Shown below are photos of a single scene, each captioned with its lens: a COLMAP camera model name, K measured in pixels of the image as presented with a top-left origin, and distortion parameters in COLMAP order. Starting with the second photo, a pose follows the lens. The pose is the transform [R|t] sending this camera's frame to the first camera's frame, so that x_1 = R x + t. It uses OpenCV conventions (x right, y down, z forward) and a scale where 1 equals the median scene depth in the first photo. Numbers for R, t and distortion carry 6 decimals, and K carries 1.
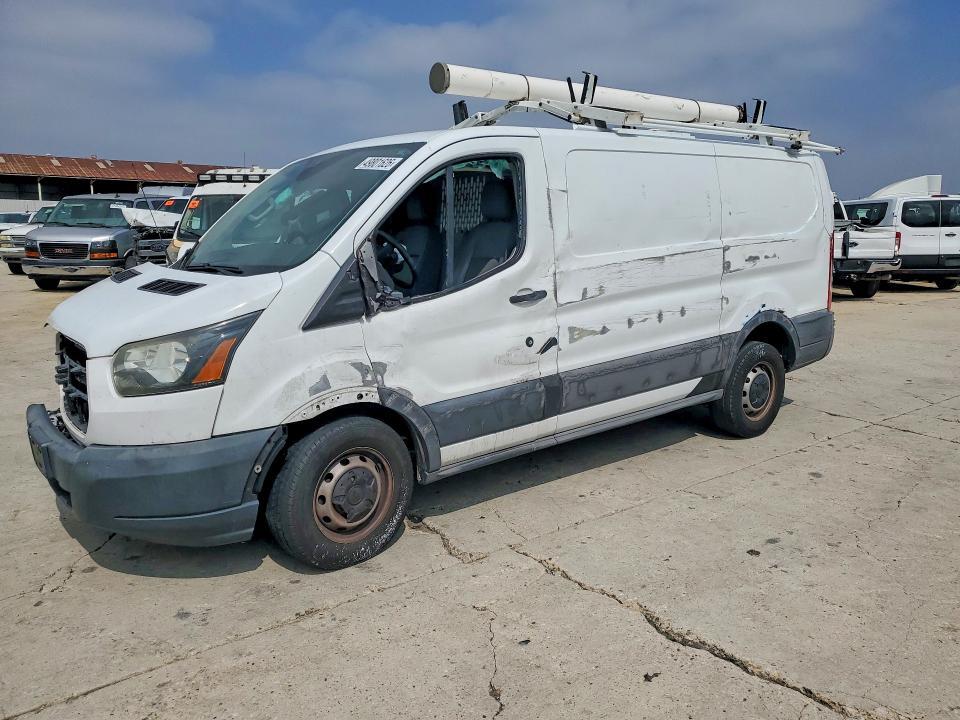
lens RADIAL K [[736.6, 0, 482.2], [0, 736.6, 362.8], [0, 0, 1]] dist [0.031360, -0.000111]
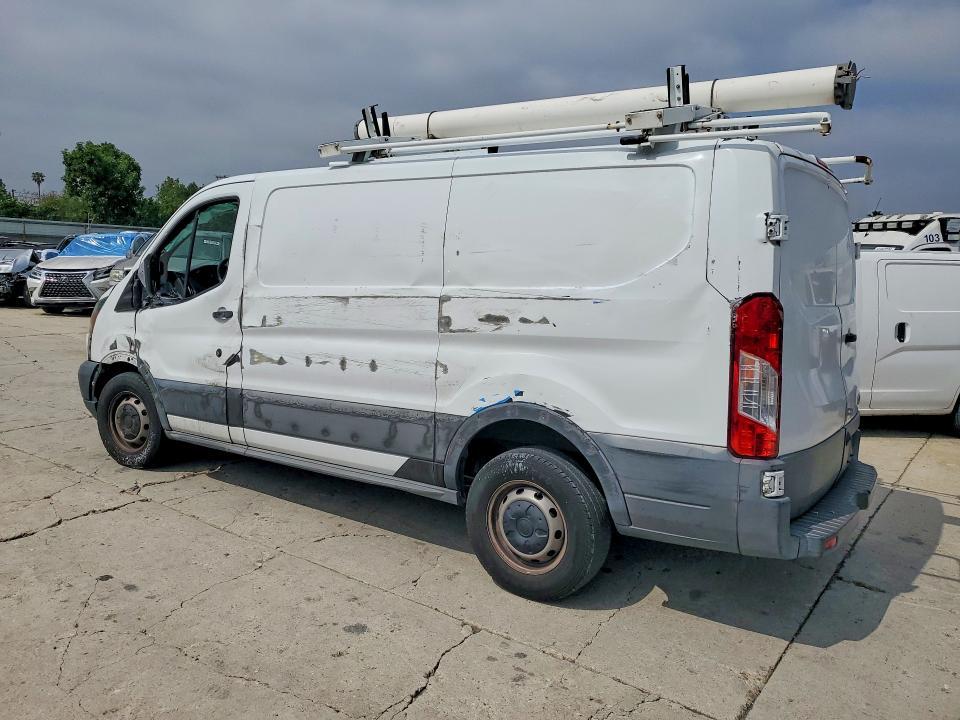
lens RADIAL K [[736.6, 0, 482.2], [0, 736.6, 362.8], [0, 0, 1]] dist [0.031360, -0.000111]
pose [[0.317804, 0.147232, -0.936655, 1.169305], [-0.217293, 0.972888, 0.079201, -0.177035], [0.922922, 0.178358, 0.341180, 0.882862]]
